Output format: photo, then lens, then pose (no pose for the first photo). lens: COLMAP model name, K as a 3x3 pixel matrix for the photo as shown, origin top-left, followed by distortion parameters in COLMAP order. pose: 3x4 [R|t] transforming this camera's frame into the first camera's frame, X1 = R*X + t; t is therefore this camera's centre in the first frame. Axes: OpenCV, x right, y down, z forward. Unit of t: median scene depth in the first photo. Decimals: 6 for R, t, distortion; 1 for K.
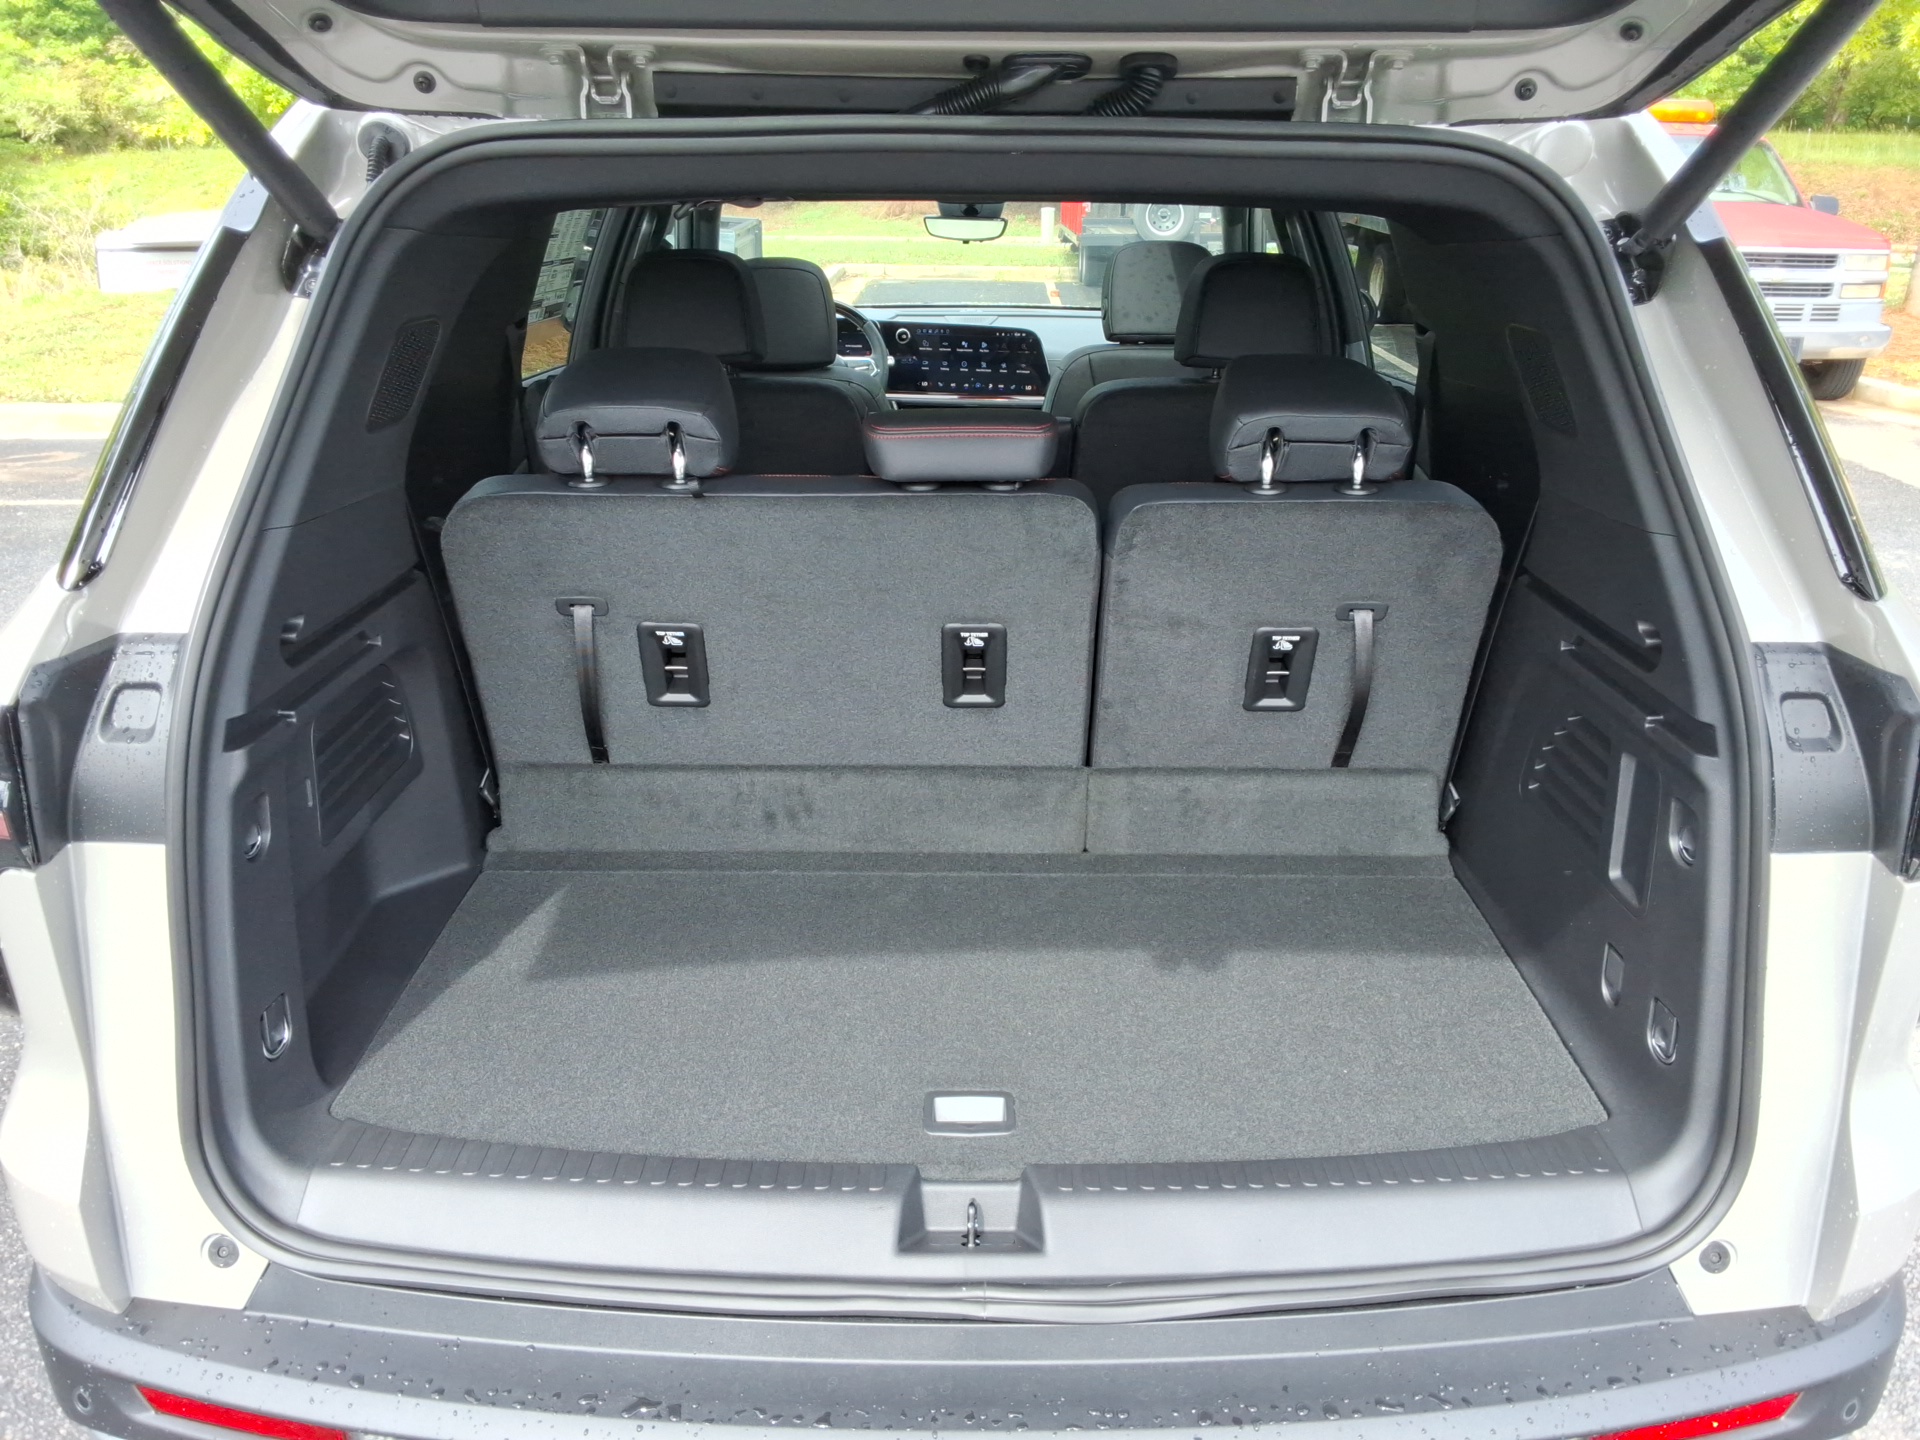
lens RADIAL K [[1544.9, 0, 960.0], [0, 1544.9, 720.0], [0, 0, 1]] dist [0.072122, -0.095573]
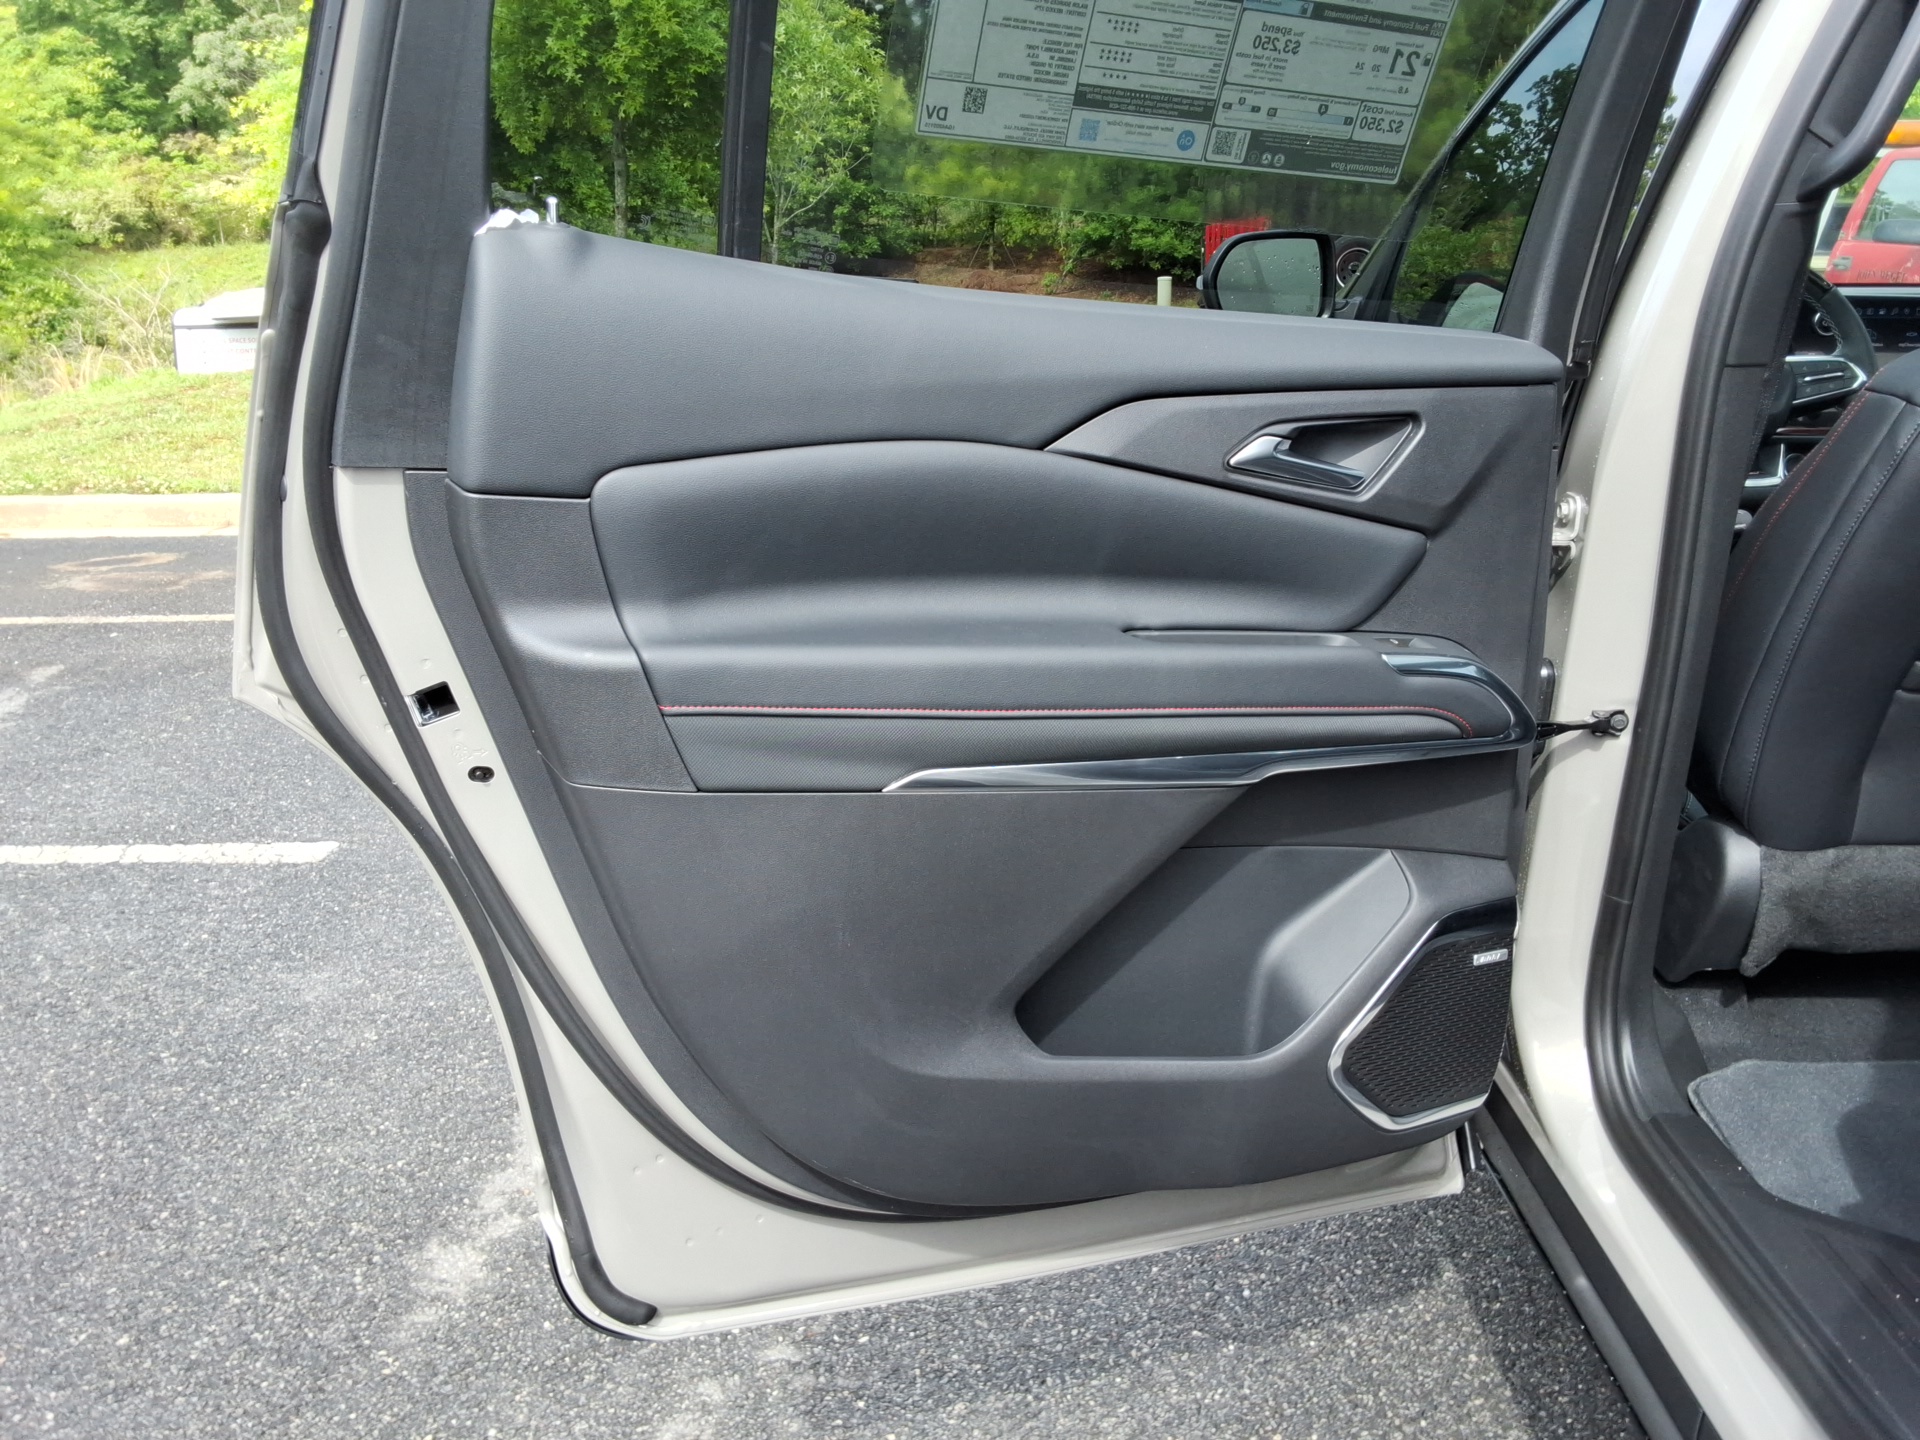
lens RADIAL K [[1530.6, 0, 972.8], [0, 1530.6, 706.5], [0, 0, 1]] dist [0.114519, -0.168473]
pose [[0.999866, -0.013374, -0.009472, -0.110482], [0.012784, 0.998123, -0.059889, -0.029147], [0.010256, 0.059760, 0.998160, 0.156004]]
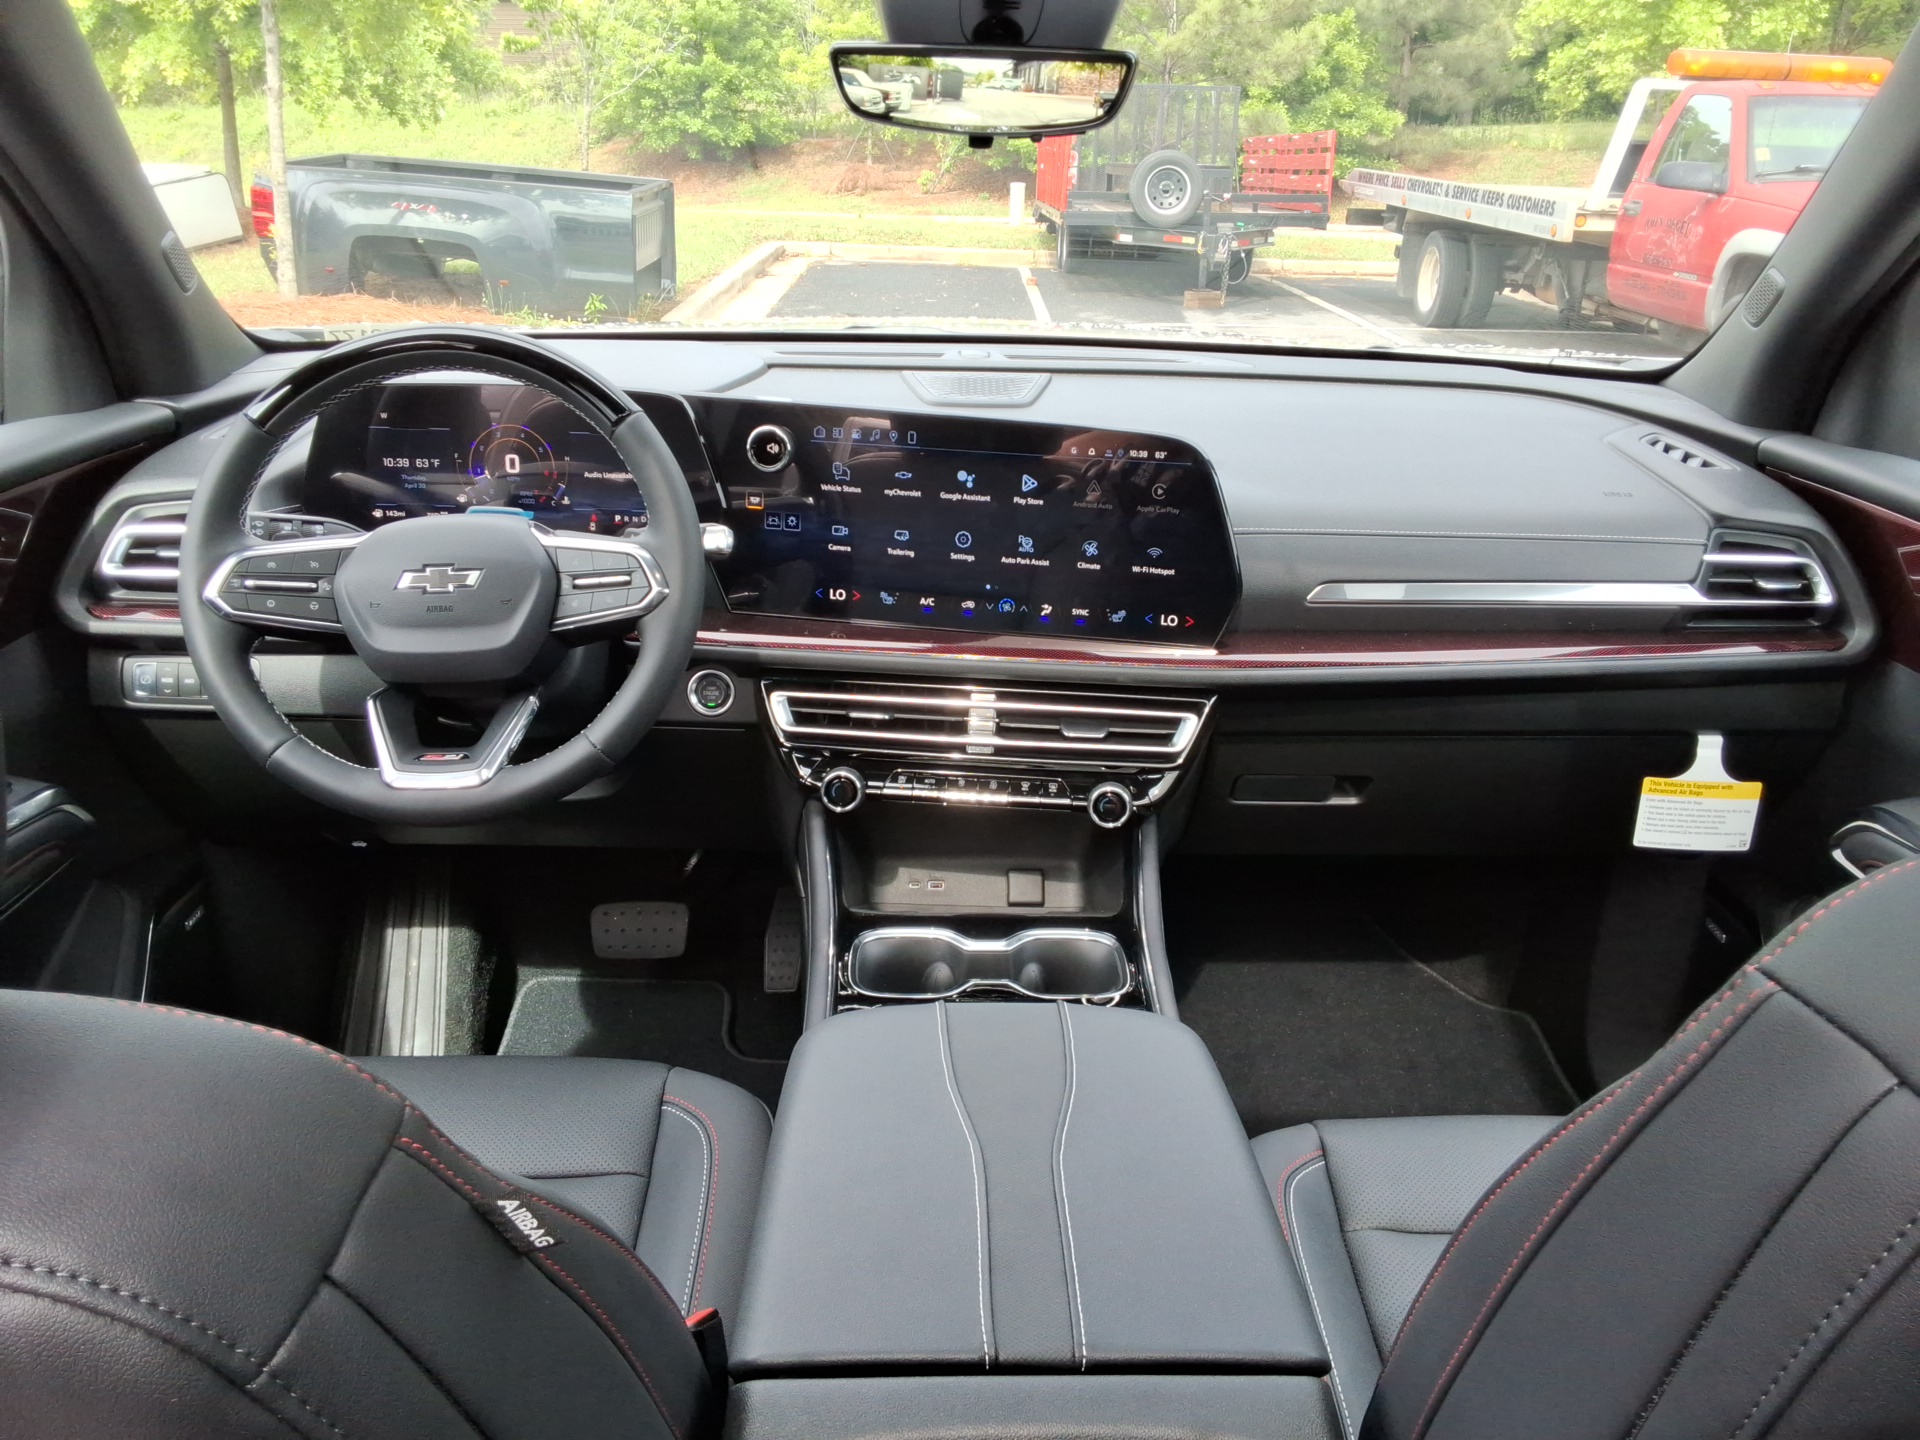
lens RADIAL K [[1538.6, 0, 981.3], [0, 1538.6, 708.1], [0, 0, 1]] dist [0.084490, -0.130122]
pose [[0.999033, 0.005516, 0.043624, -0.002313], [-0.005677, 0.999978, 0.003568, -0.065630], [-0.043603, -0.003813, 0.999042, 0.230034]]
